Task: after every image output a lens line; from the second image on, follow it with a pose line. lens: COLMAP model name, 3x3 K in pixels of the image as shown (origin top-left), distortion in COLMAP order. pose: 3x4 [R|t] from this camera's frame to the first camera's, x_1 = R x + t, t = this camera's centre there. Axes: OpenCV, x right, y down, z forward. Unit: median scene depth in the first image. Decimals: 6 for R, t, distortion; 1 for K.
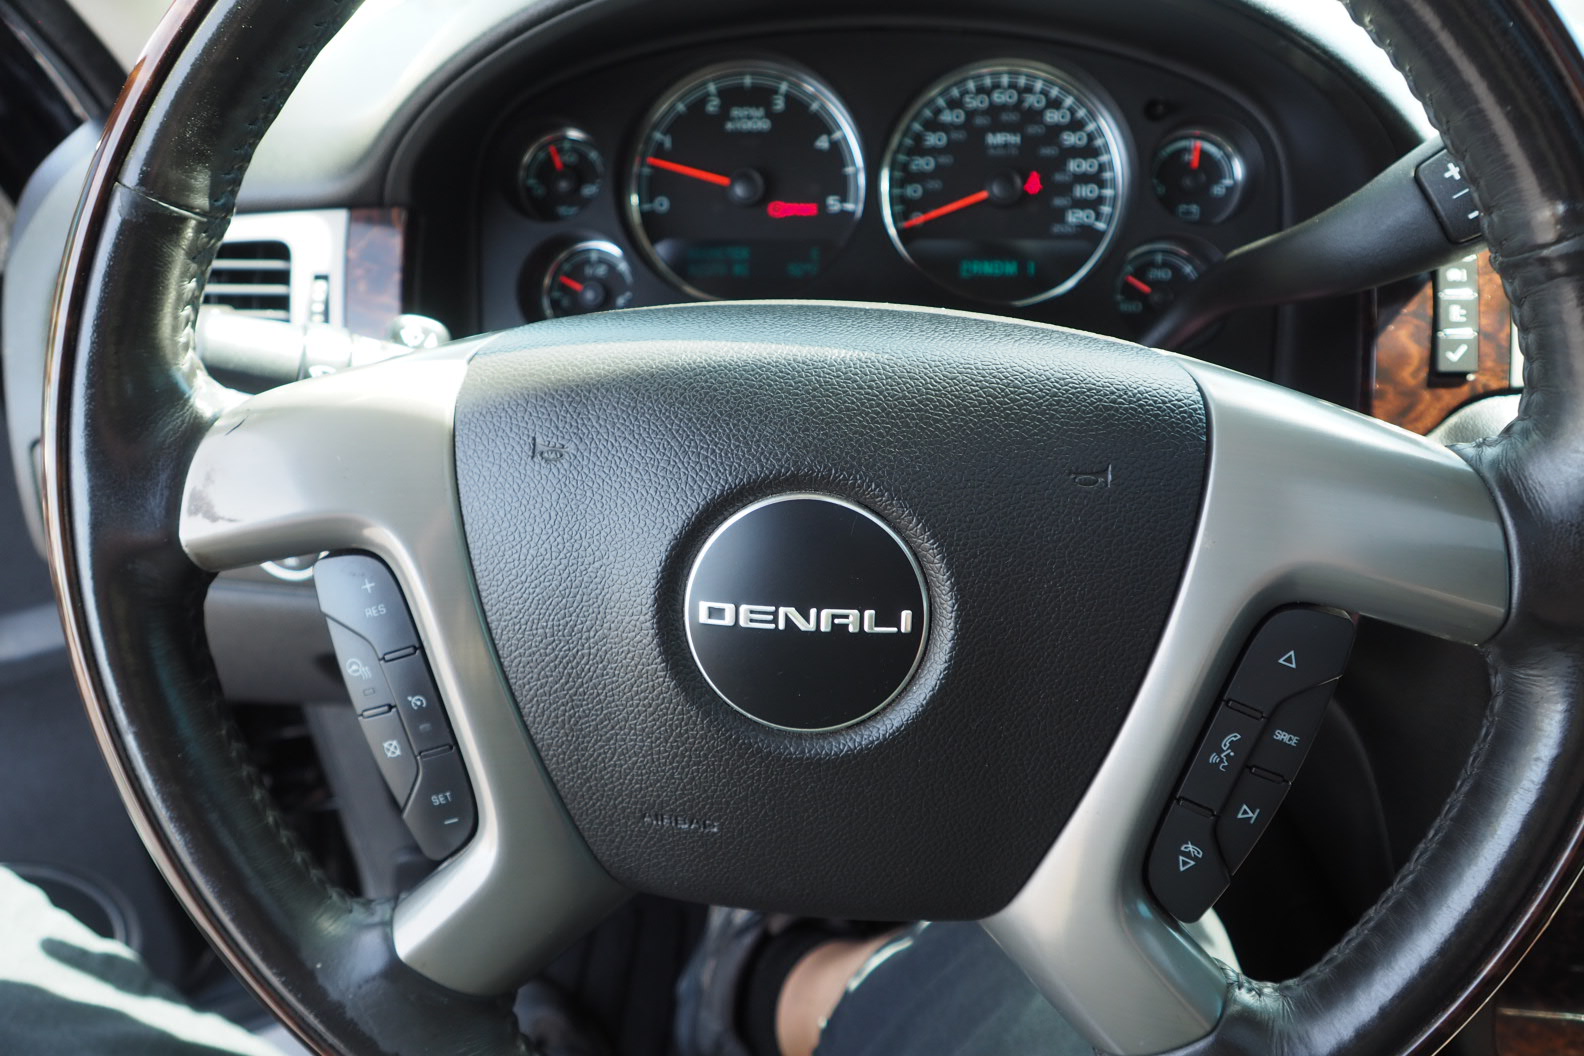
lens RADIAL K [[1117.0, 0, 783.6], [0, 1117.0, 519.1], [0, 0, 1]] dist [-0.030381, 0.008932]
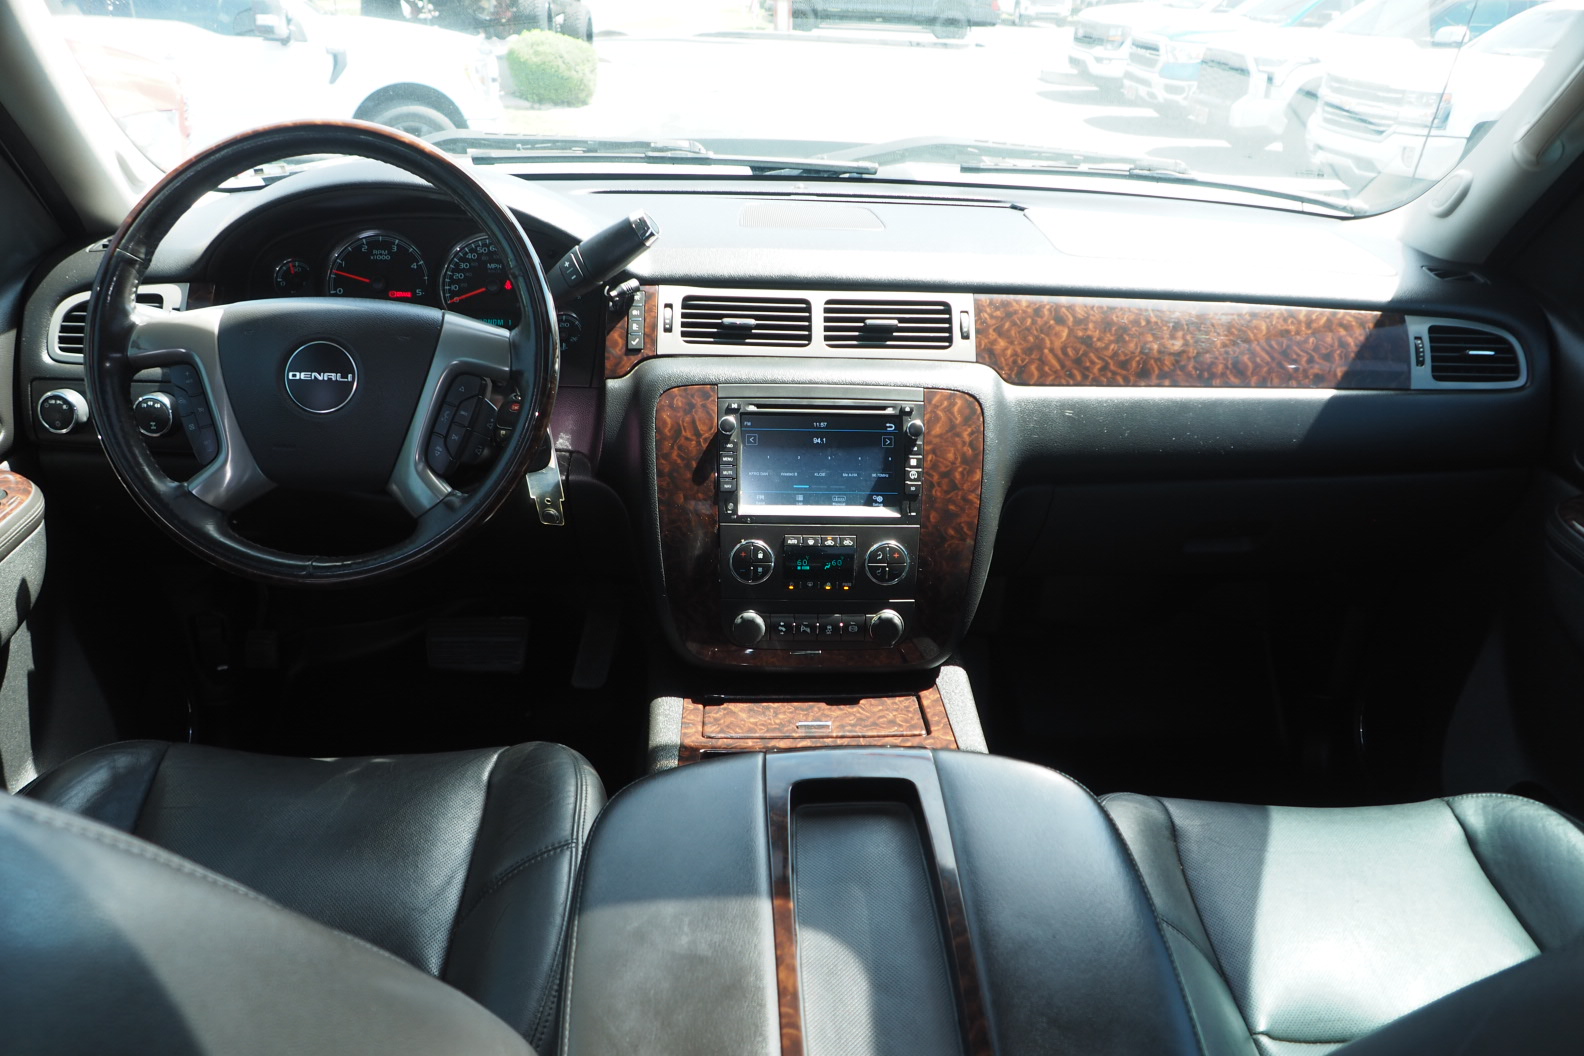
lens RADIAL K [[1117.0, 0, 808.6], [0, 1117.0, 536.7], [0, 0, 1]] dist [-0.030381, 0.008932]
pose [[0.990193, -0.001217, 0.139702, 1.002215], [0.021459, 0.989421, -0.143476, 1.069117], [-0.138049, 0.145067, 0.979744, -2.423583]]
